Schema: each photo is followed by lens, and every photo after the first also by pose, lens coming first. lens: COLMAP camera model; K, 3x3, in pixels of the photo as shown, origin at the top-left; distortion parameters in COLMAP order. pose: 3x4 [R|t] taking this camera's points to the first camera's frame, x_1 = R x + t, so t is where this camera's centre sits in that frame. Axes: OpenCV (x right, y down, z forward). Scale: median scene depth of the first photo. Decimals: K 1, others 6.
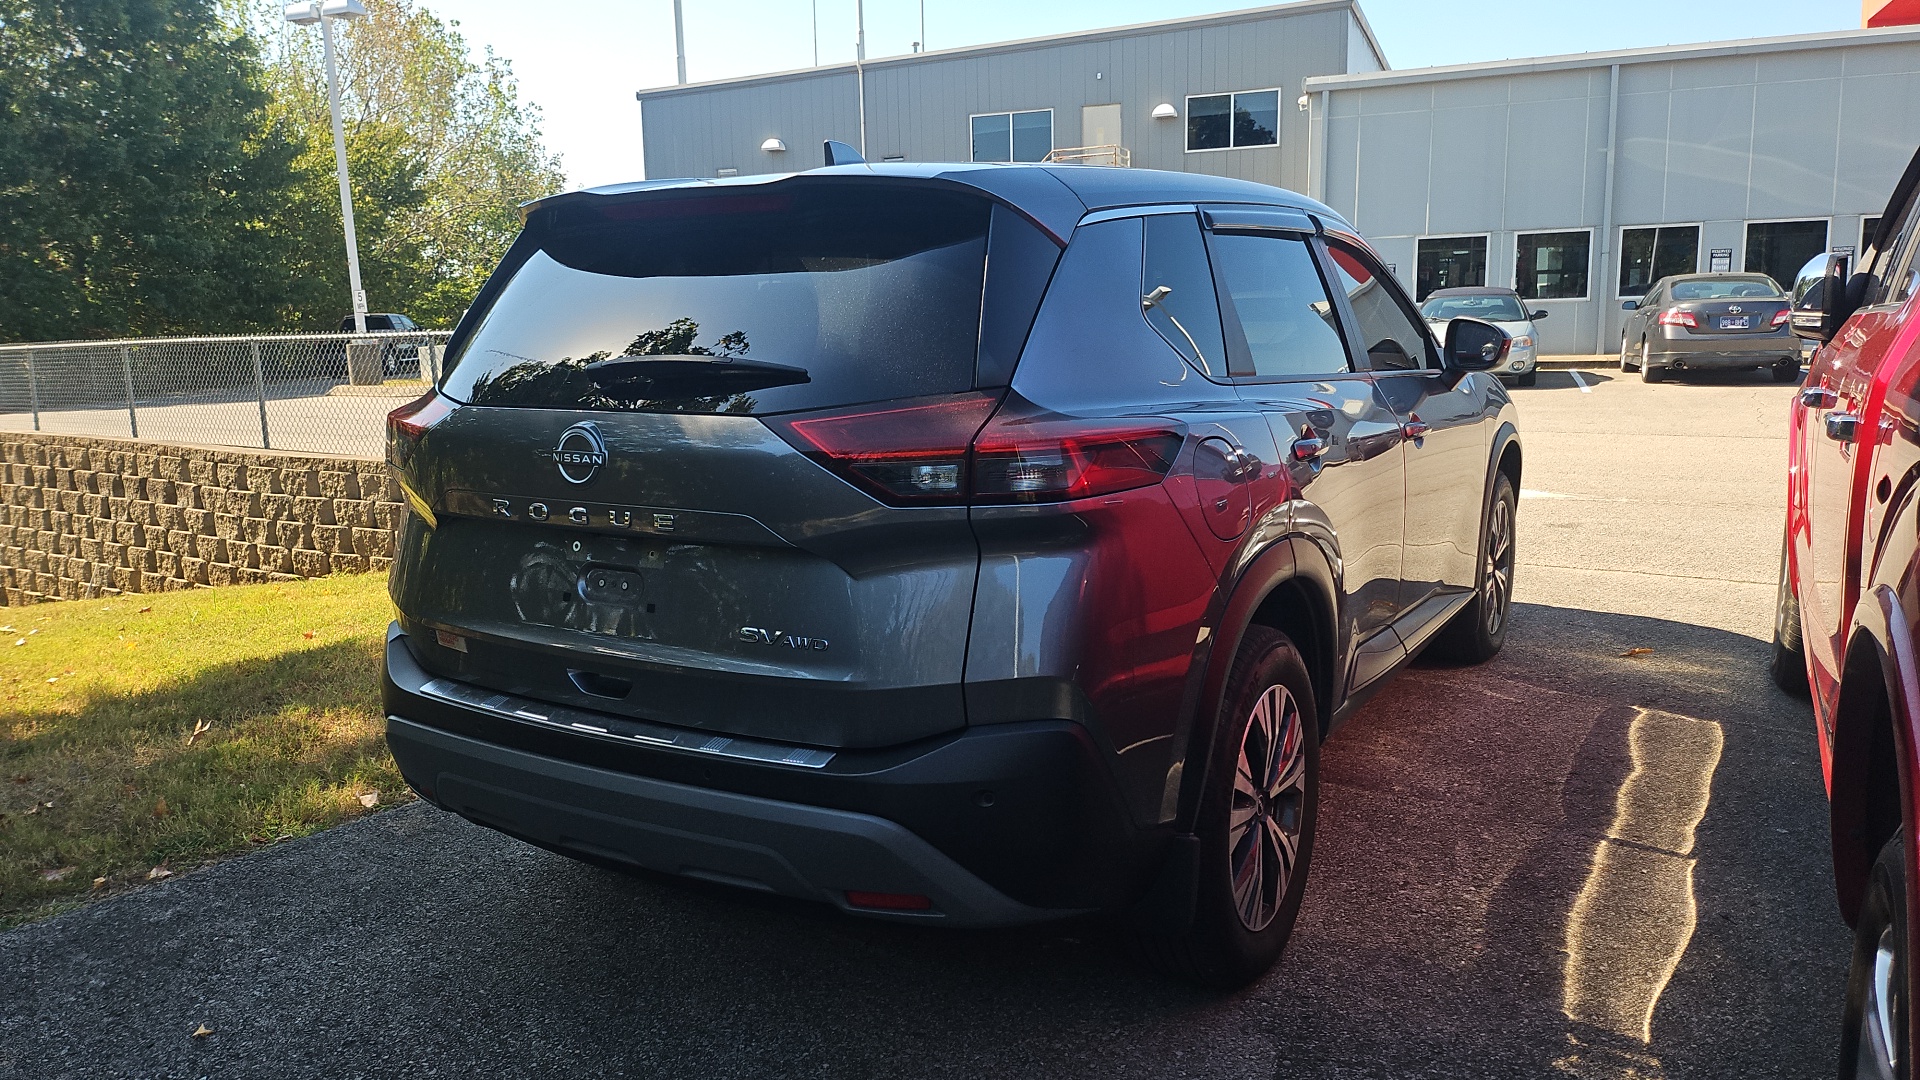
lens RADIAL K [[1306.2, 0, 980.5], [0, 1306.2, 536.3], [0, 0, 1]] dist [0.080451, -0.084309]
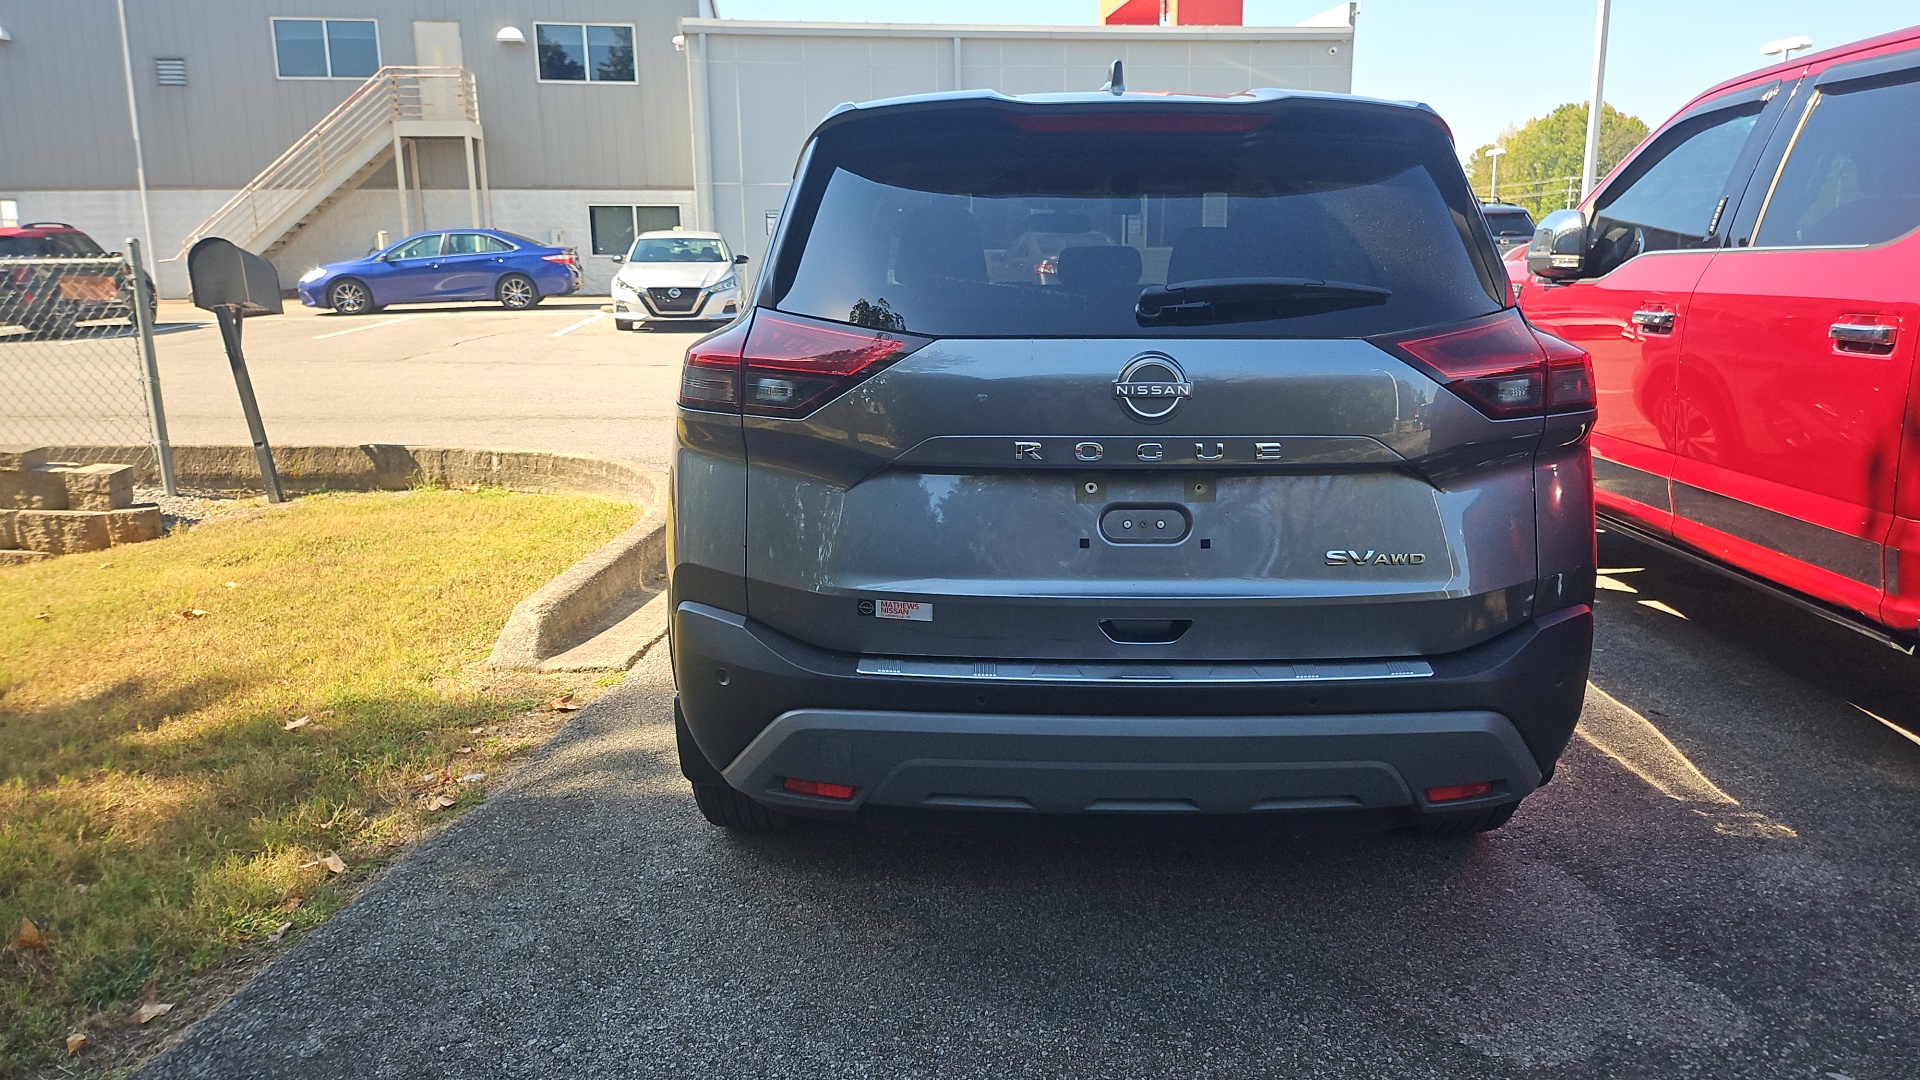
lens RADIAL K [[1306.2, 0, 980.5], [0, 1306.2, 536.3], [0, 0, 1]] dist [0.080451, -0.084309]
pose [[0.868378, -0.090898, 0.487501, -0.172563], [0.071719, 0.995742, 0.057912, -0.003606], [-0.490690, -0.015326, 0.871200, 0.048841]]
